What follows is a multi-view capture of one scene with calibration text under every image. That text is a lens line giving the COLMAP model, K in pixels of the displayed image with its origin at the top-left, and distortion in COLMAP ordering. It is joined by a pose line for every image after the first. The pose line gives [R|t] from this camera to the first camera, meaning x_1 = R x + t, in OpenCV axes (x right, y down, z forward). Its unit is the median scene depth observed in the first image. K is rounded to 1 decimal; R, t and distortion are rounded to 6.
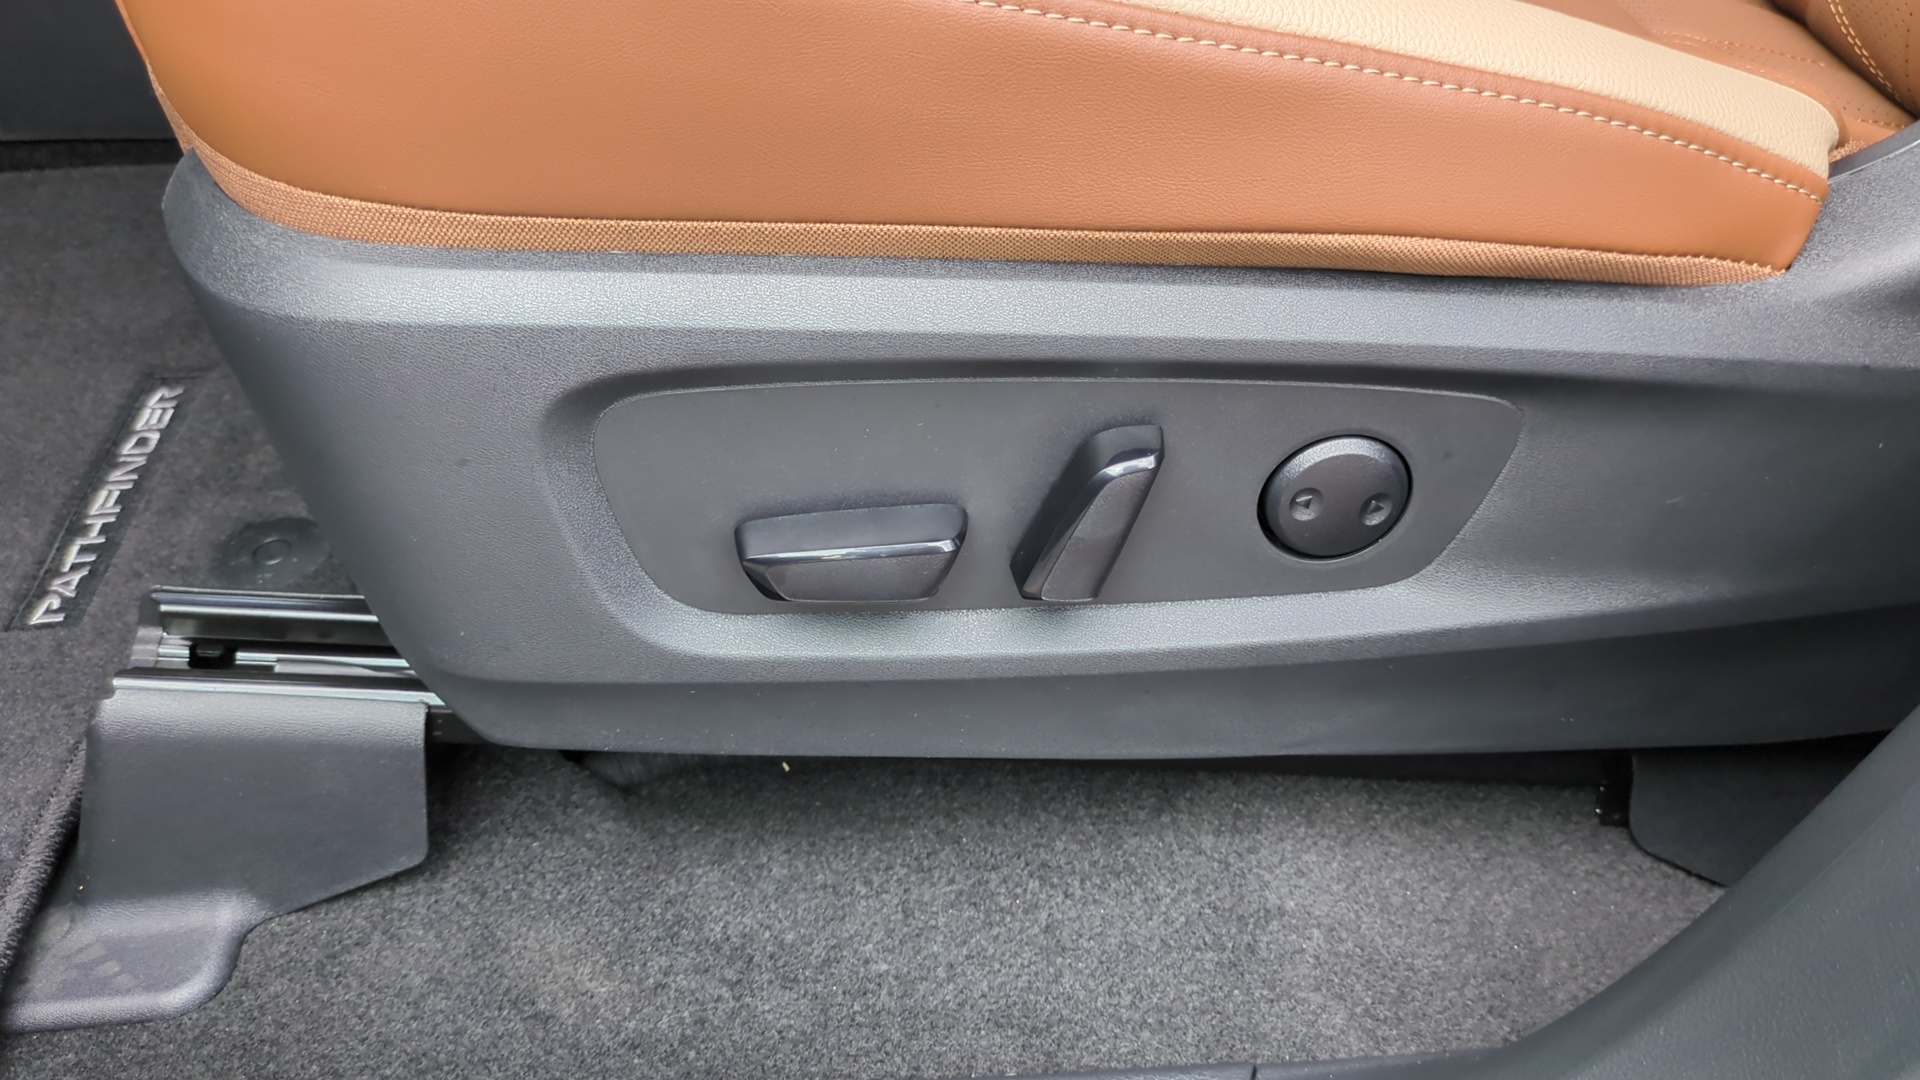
lens RADIAL K [[1652.8, 0, 957.8], [0, 1652.8, 541.8], [0, 0, 1]] dist [0.022096, 0.003520]
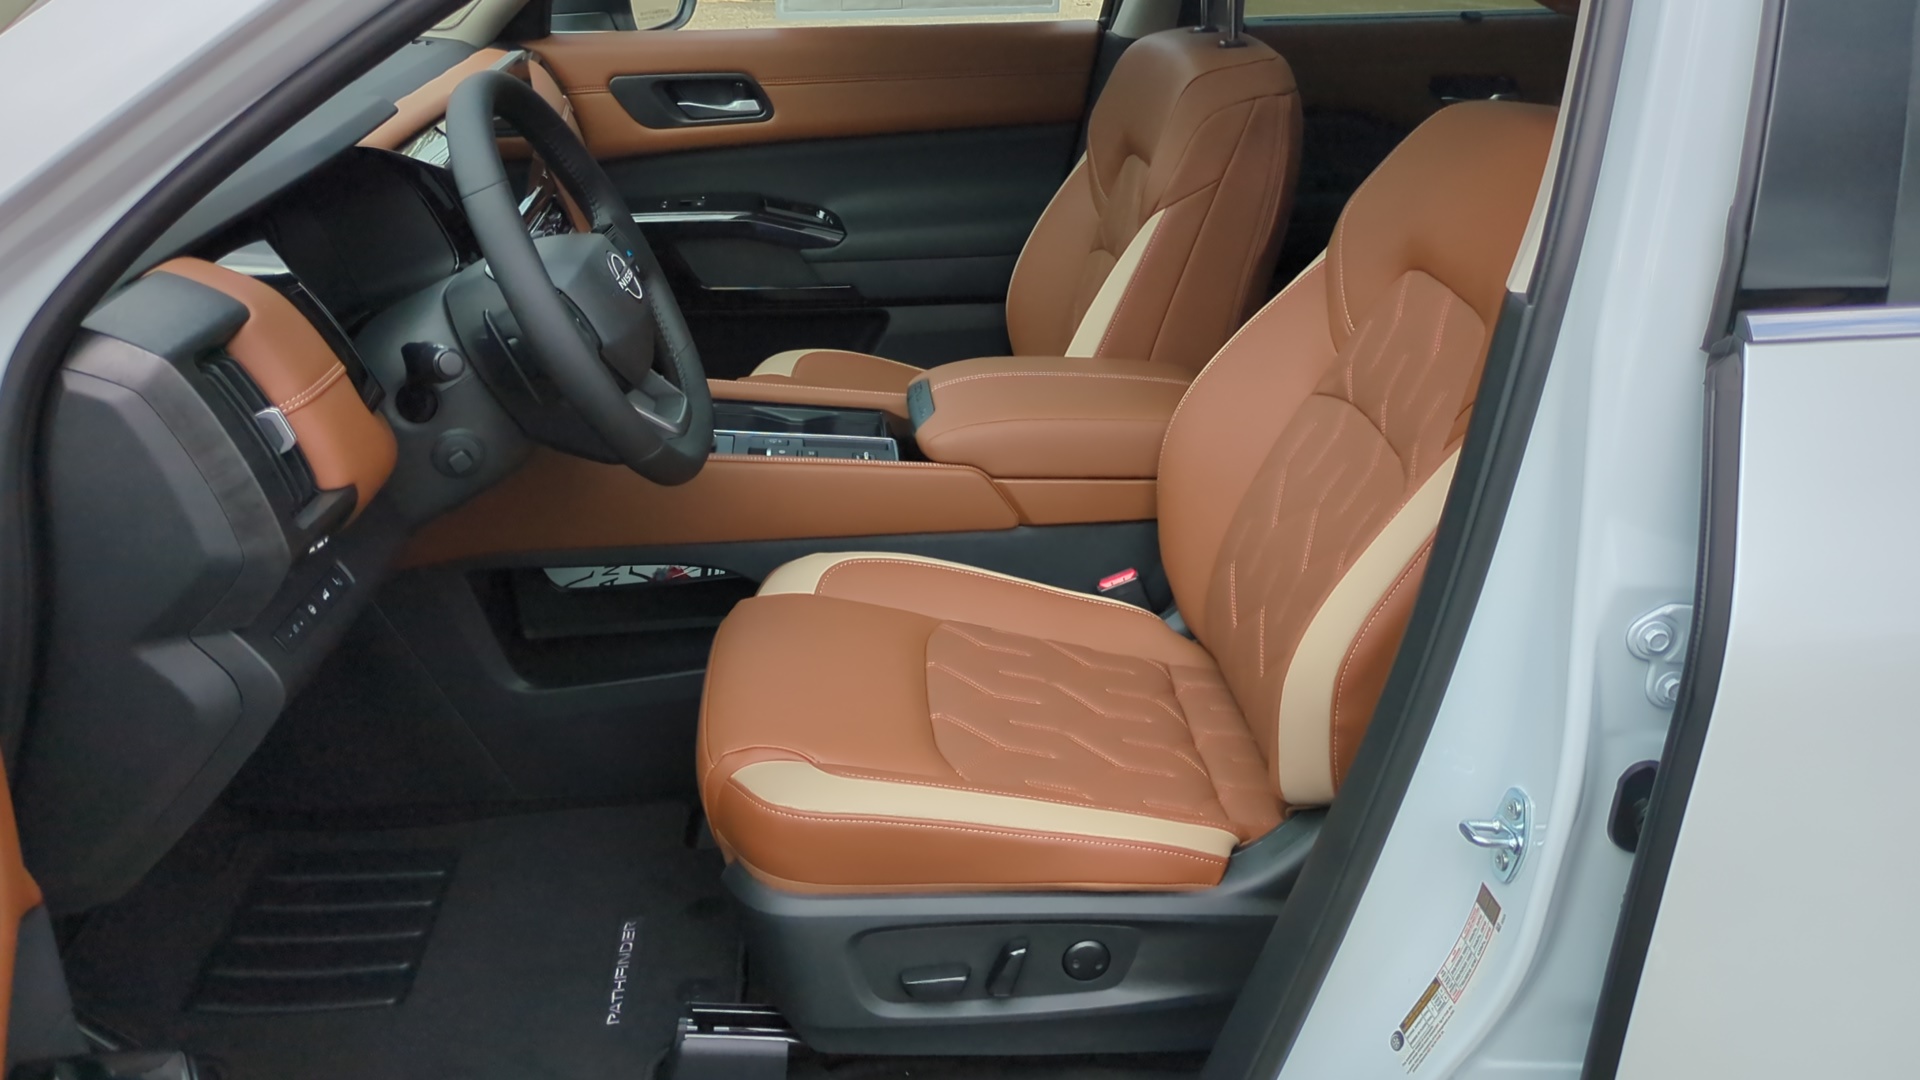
lens RADIAL K [[1652.8, 0, 956.9], [0, 1652.8, 544.9], [0, 0, 1]] dist [0.022096, 0.003520]
pose [[0.999007, -0.031845, -0.031148, 0.103276], [0.022275, 0.962662, -0.269789, 0.056855], [0.038577, 0.268827, 0.962416, -2.275257]]
